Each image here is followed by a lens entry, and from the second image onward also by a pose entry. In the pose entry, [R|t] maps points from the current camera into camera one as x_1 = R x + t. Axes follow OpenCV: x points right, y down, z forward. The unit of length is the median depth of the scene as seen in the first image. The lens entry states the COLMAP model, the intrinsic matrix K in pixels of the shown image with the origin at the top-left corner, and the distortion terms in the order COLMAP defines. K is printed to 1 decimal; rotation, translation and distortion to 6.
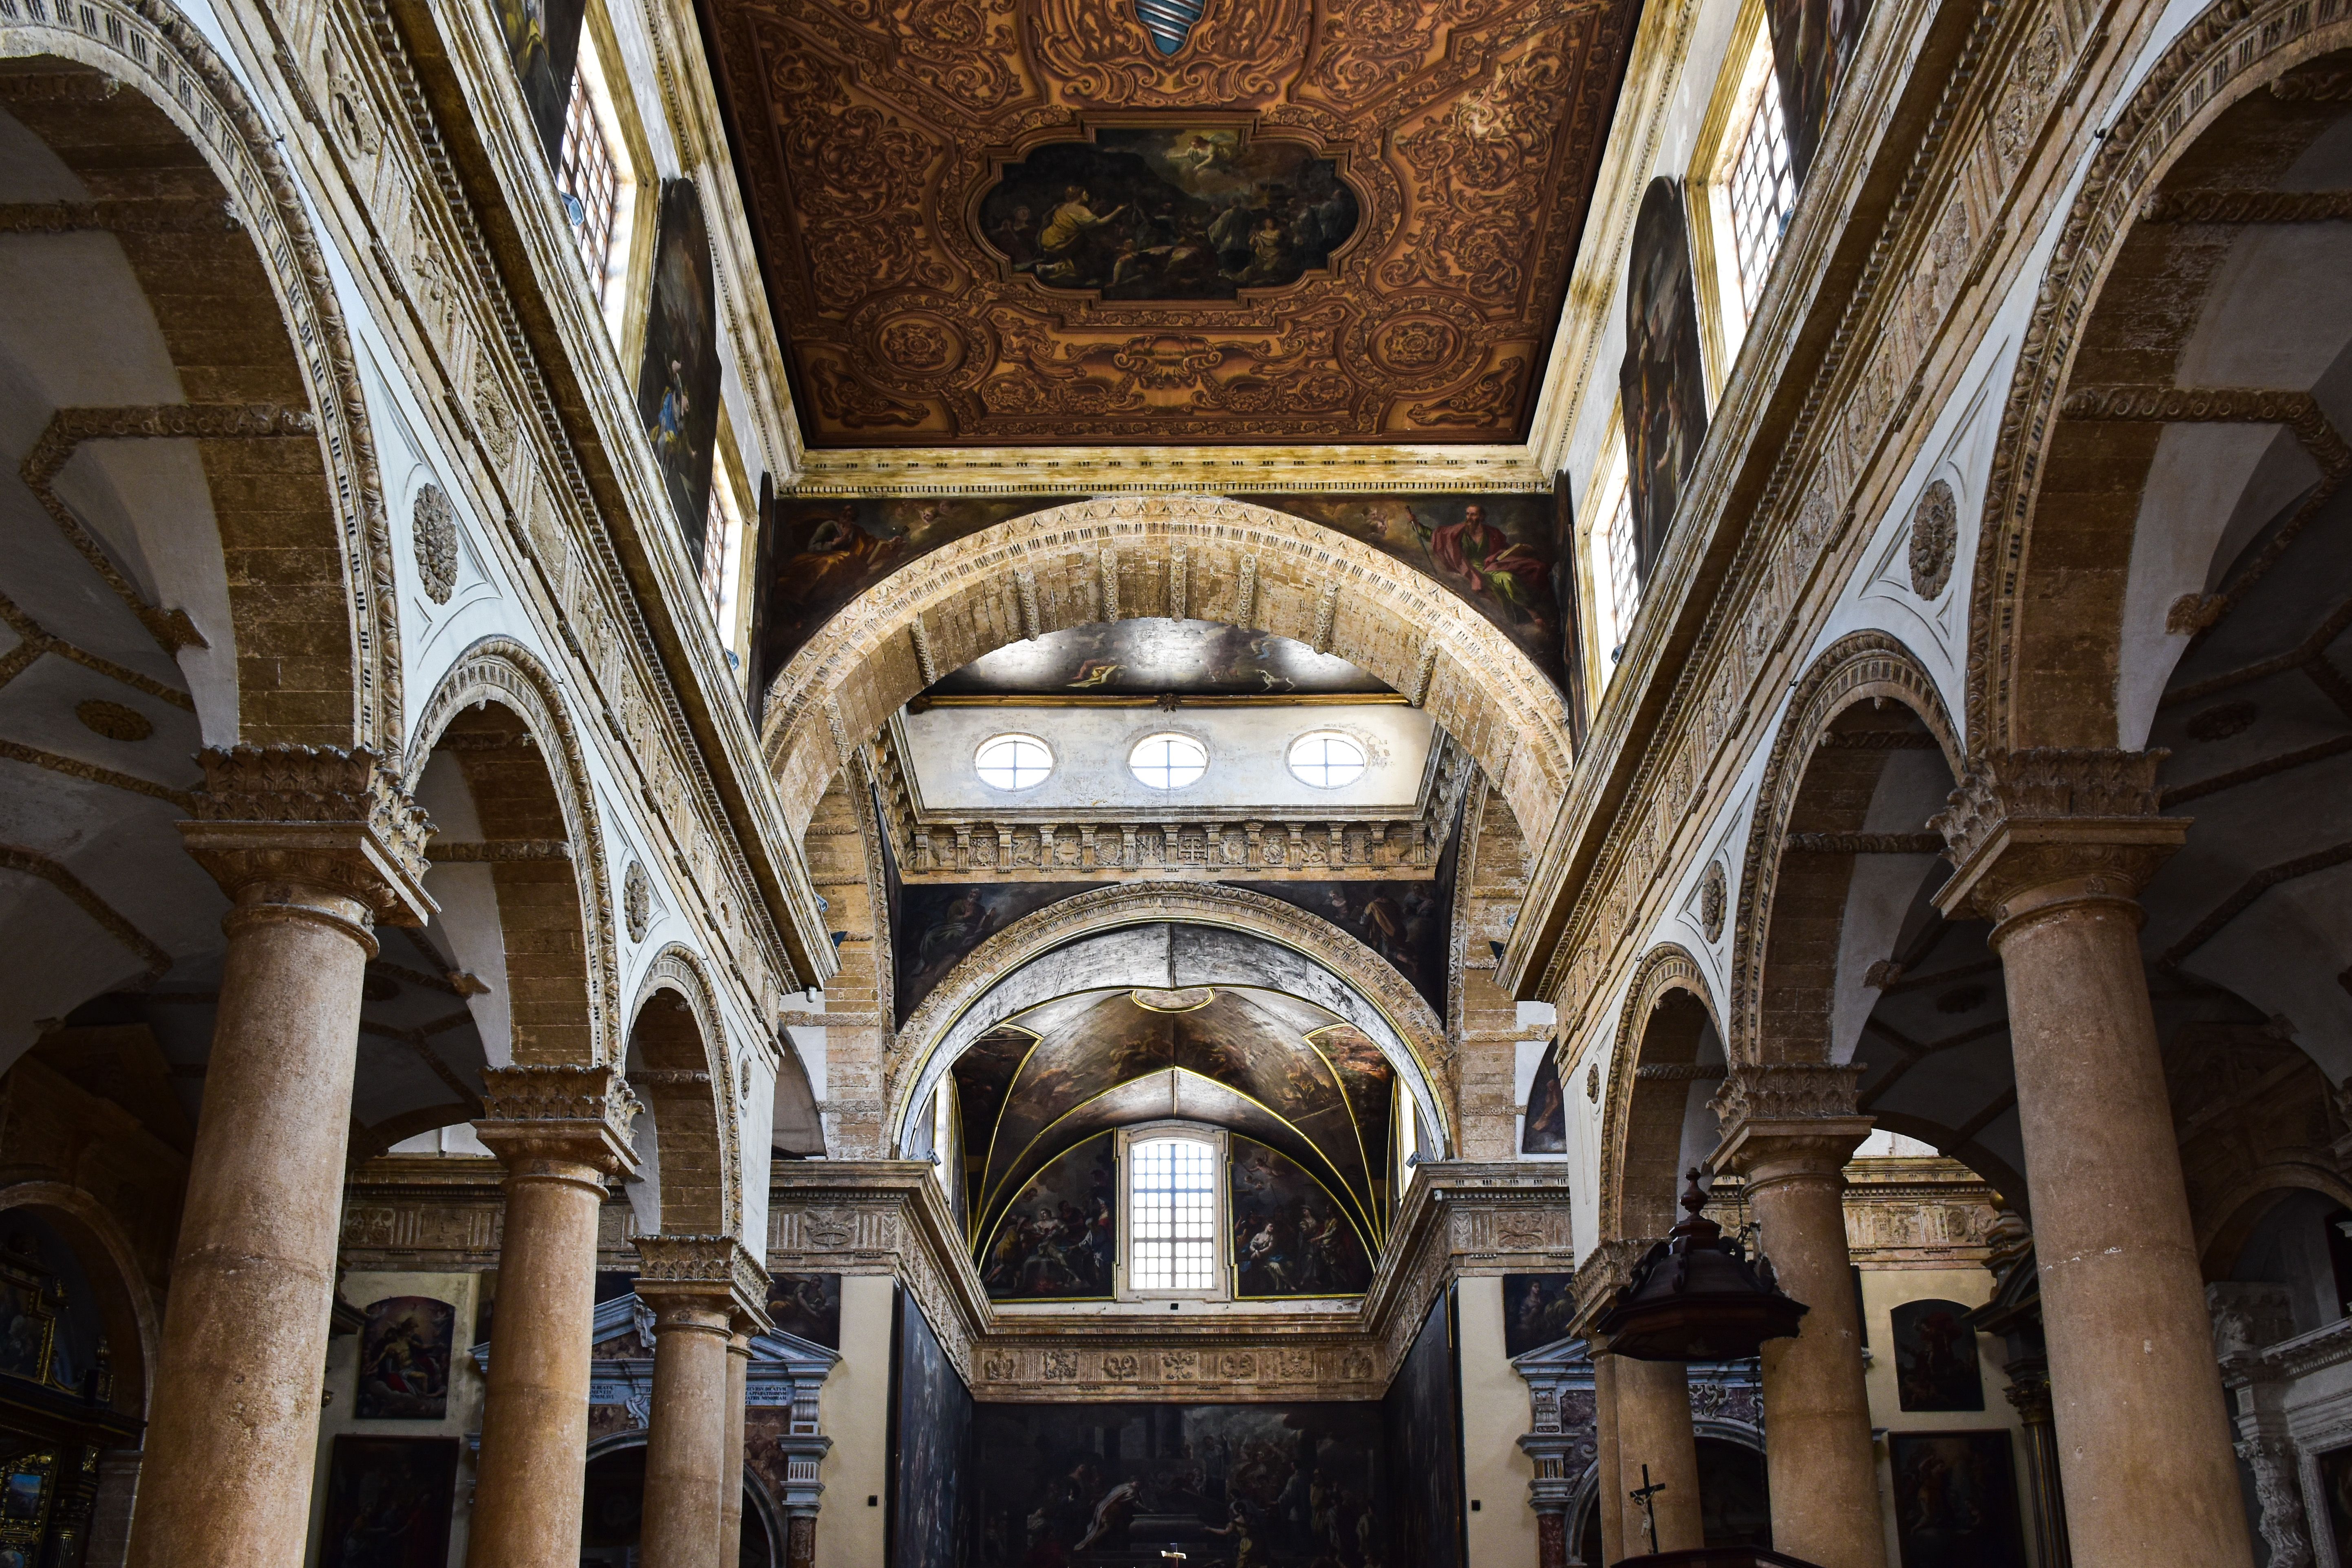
lens RADIAL K [[2479.8, 0, 1209.3], [0, 2479.8, 783.8], [0, 0, 1]] dist [-0.113919, 0.015076]
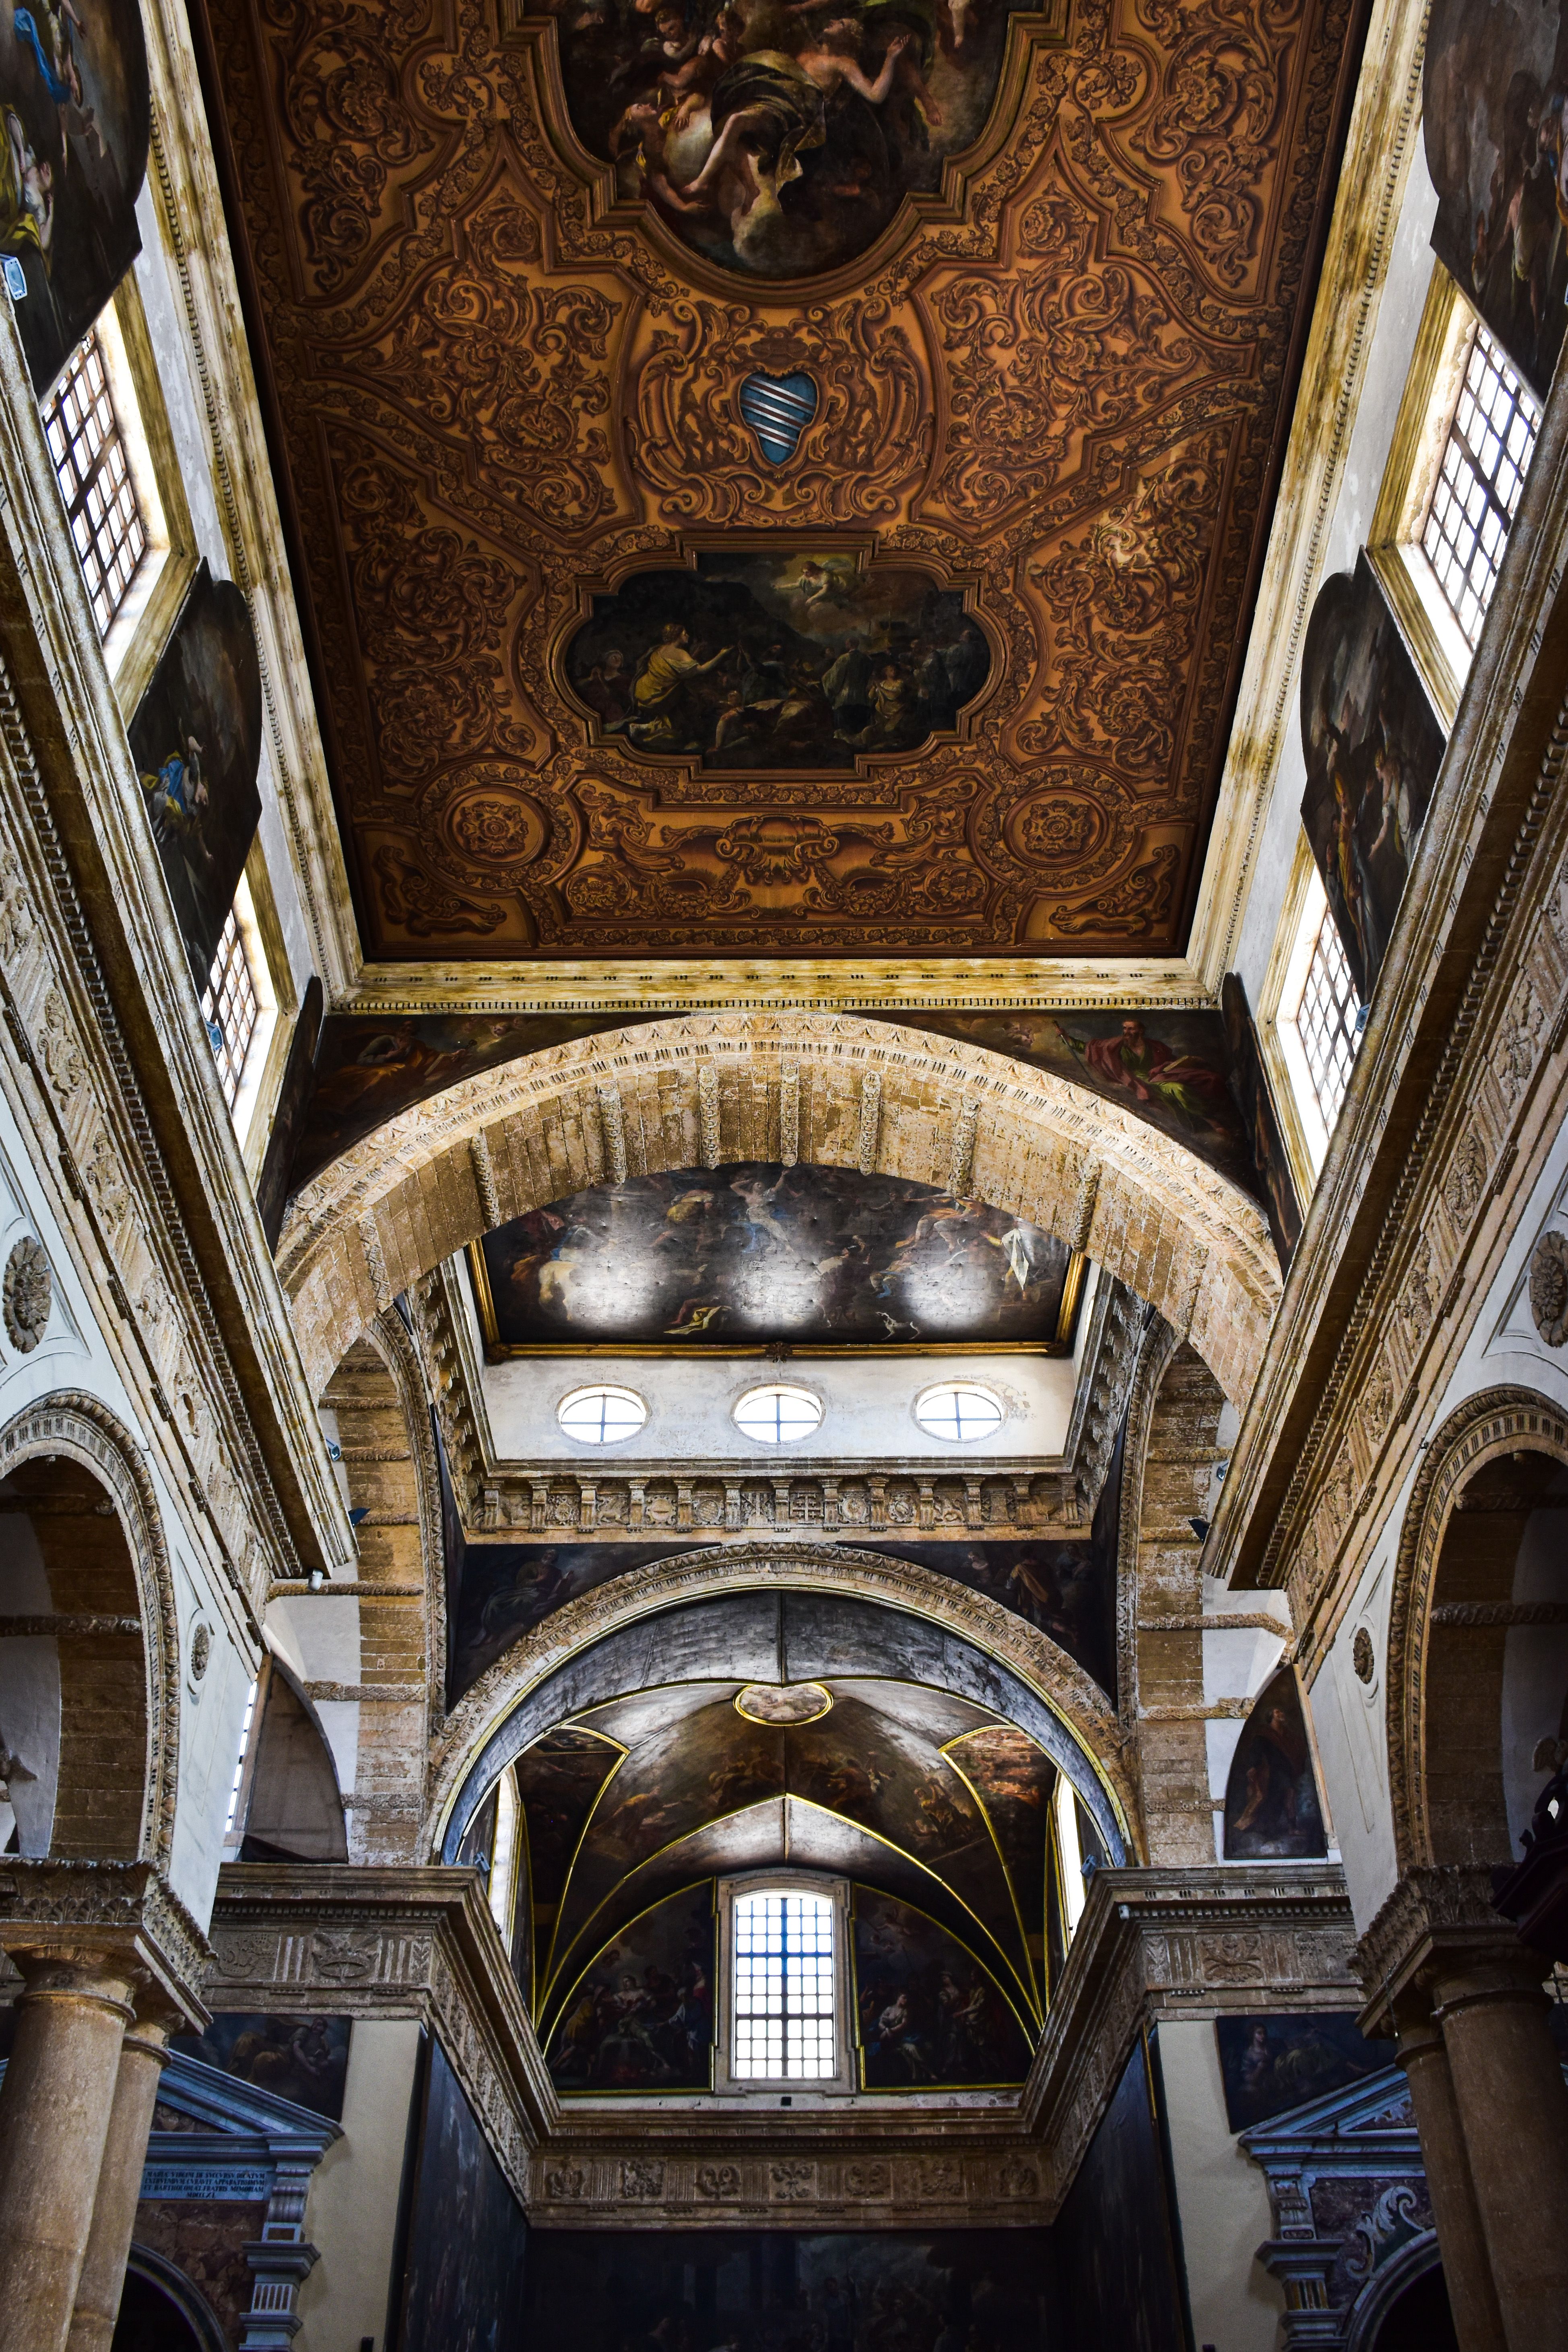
lens RADIAL K [[1830.6, 0, 784.0], [0, 1830.6, 1176.0], [0, 0, 1]] dist [-0.135660, 0.093771]
pose [[0.999914, -0.006759, -0.011267, -0.007609], [0.002216, 0.931999, -0.362454, 0.168972], [0.012951, 0.362397, 0.931934, 0.425083]]
